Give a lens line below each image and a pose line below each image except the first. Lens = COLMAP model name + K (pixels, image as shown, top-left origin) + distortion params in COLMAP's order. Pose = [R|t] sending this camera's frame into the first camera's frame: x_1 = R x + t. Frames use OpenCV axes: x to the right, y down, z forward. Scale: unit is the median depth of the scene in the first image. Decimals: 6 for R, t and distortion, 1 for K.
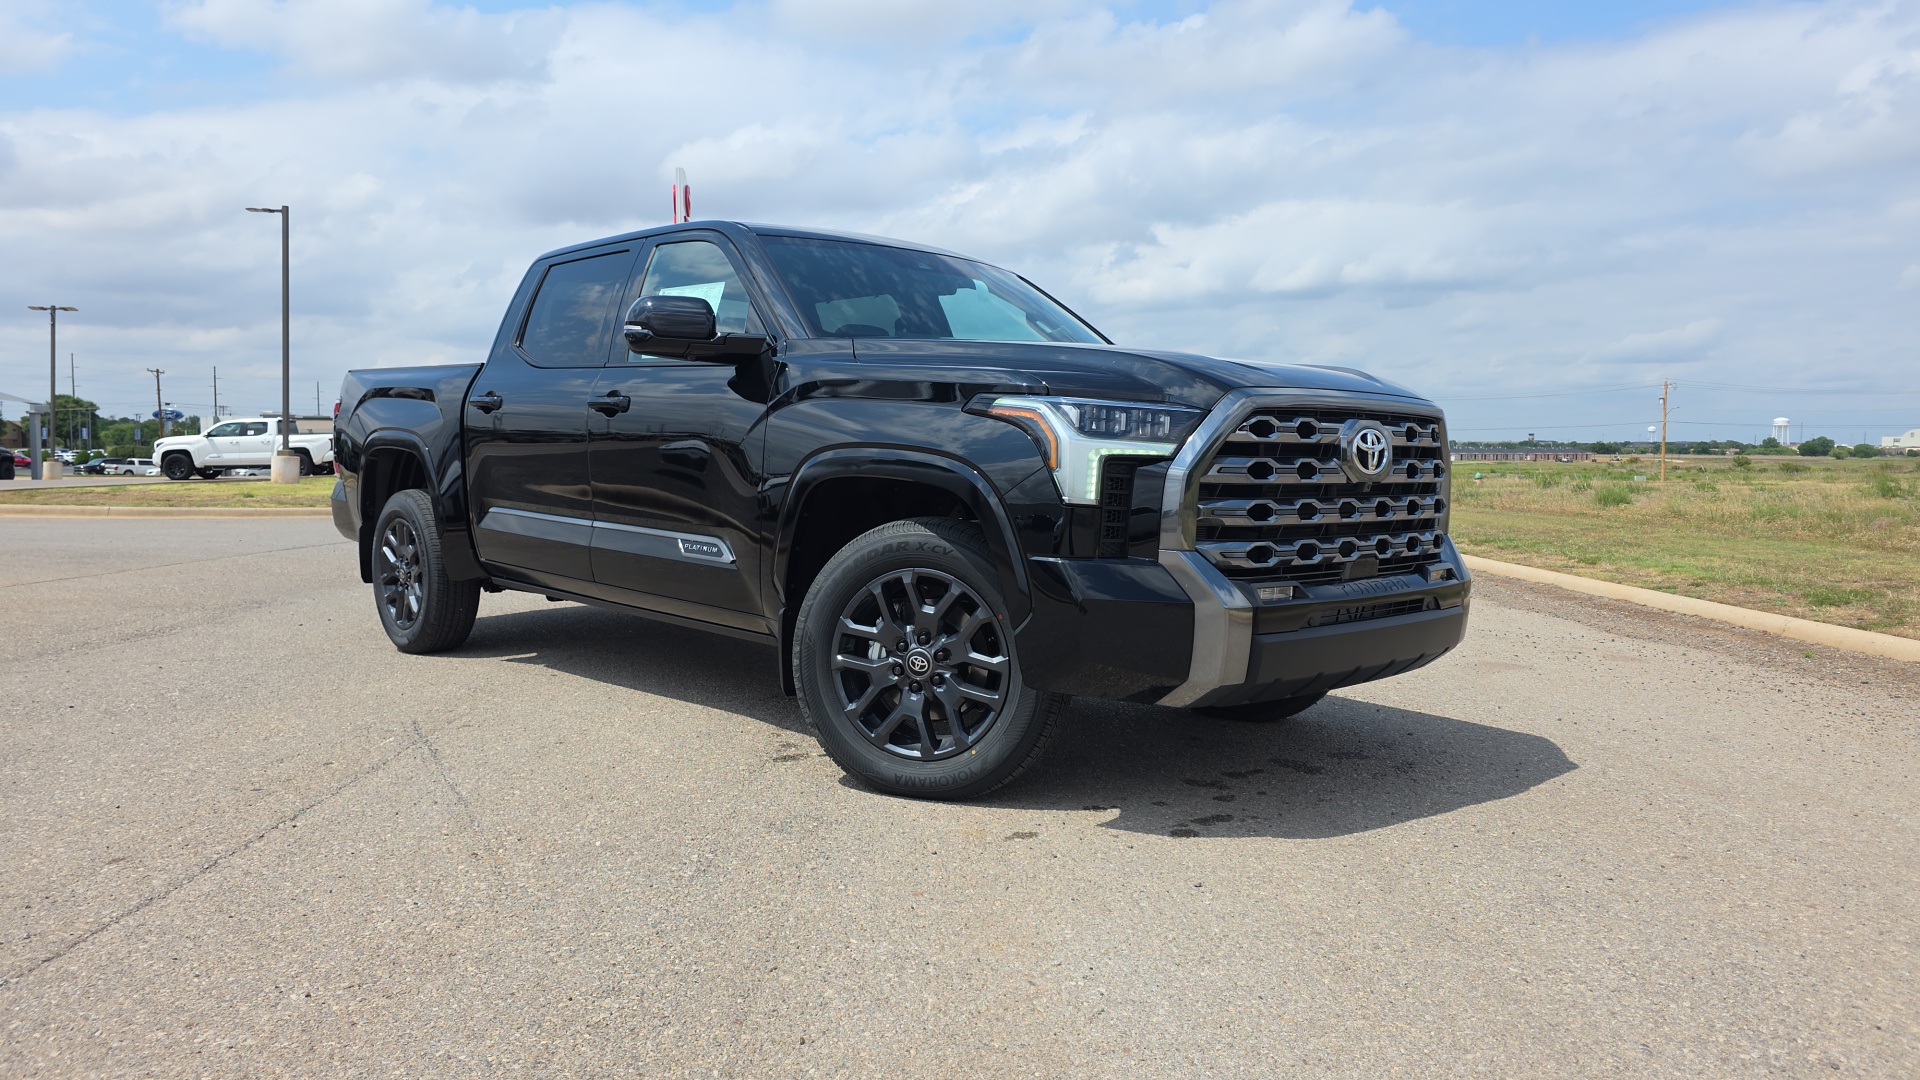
lens RADIAL K [[1312.4, 0, 961.1], [0, 1312.4, 566.7], [0, 0, 1]] dist [0.057164, -0.049802]
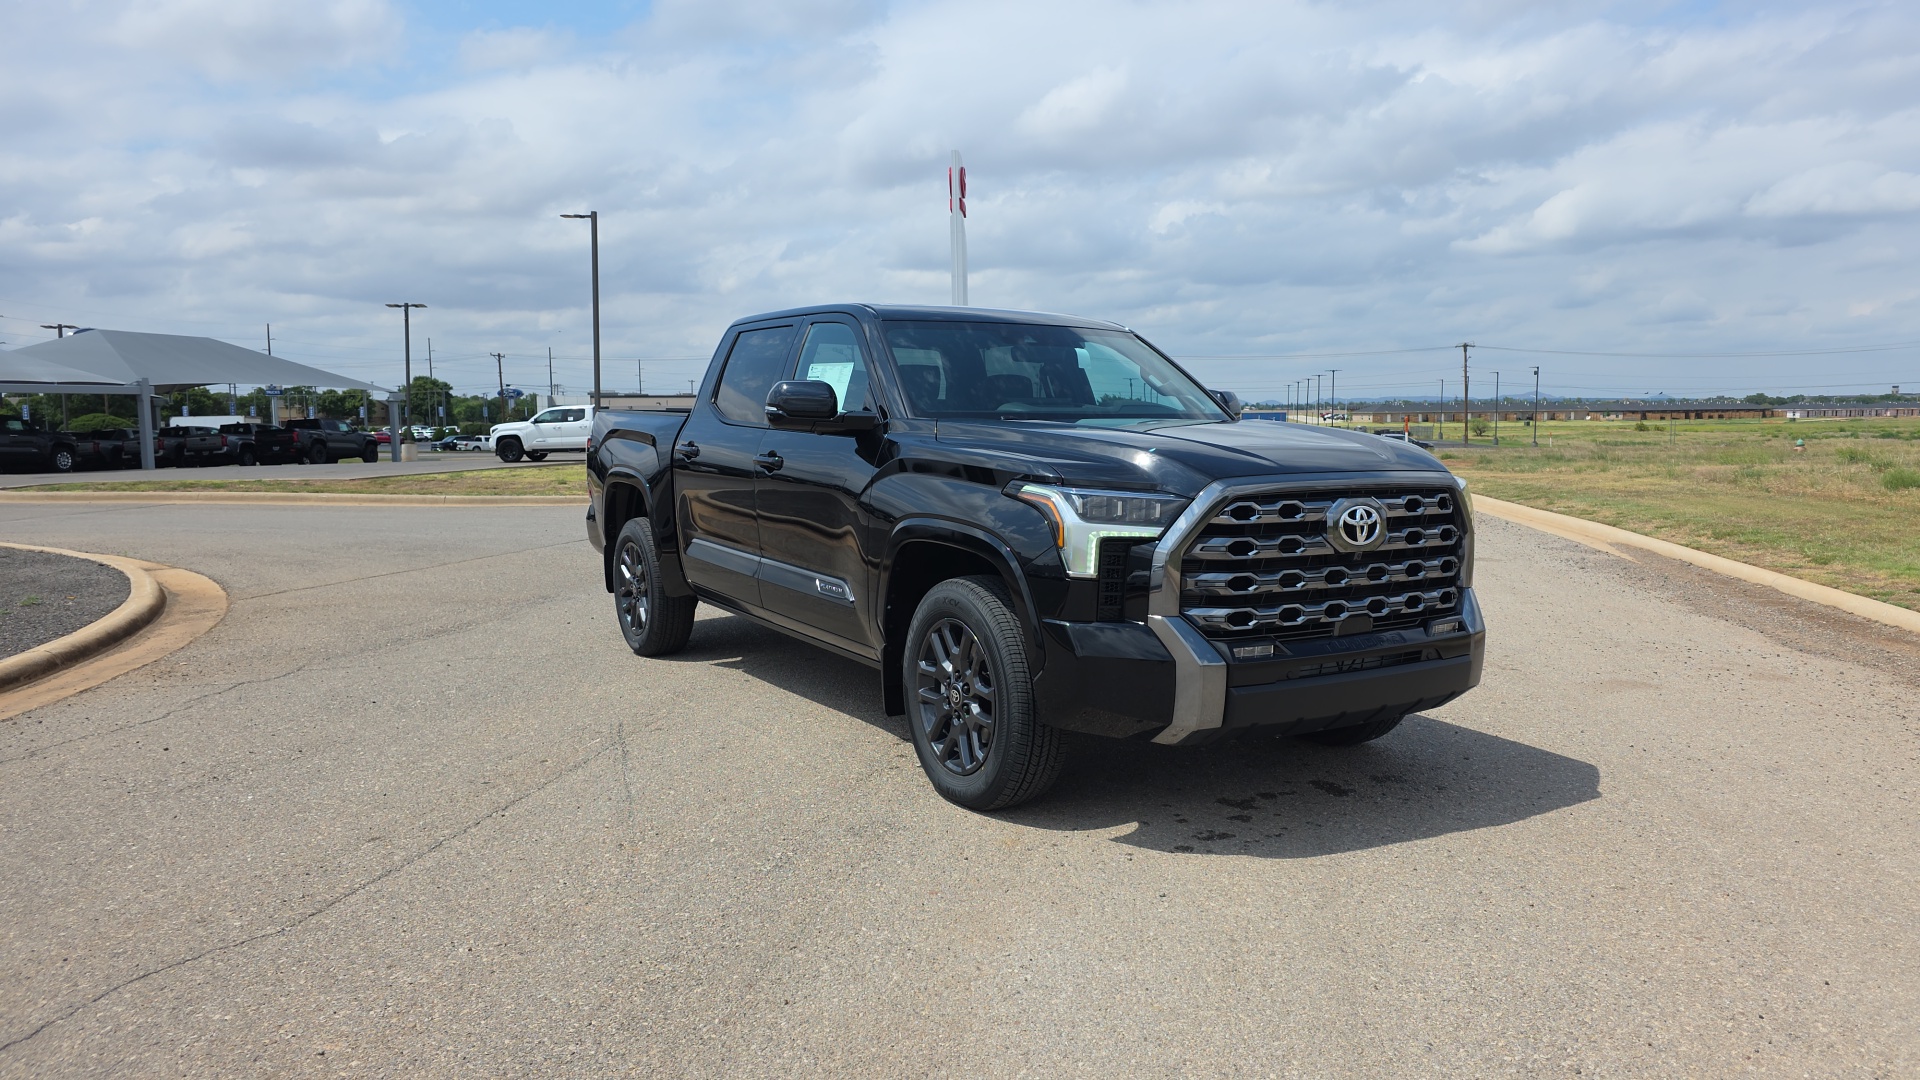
lens RADIAL K [[1309.4, 0, 1015.5], [0, 1309.4, 582.5], [0, 0, 1]] dist [0.043742, -0.001797]
pose [[0.985505, 0.005558, -0.169554, 0.194283], [0.000380, 0.999388, 0.034972, -0.071678], [0.169644, -0.034530, 0.984900, -0.168460]]
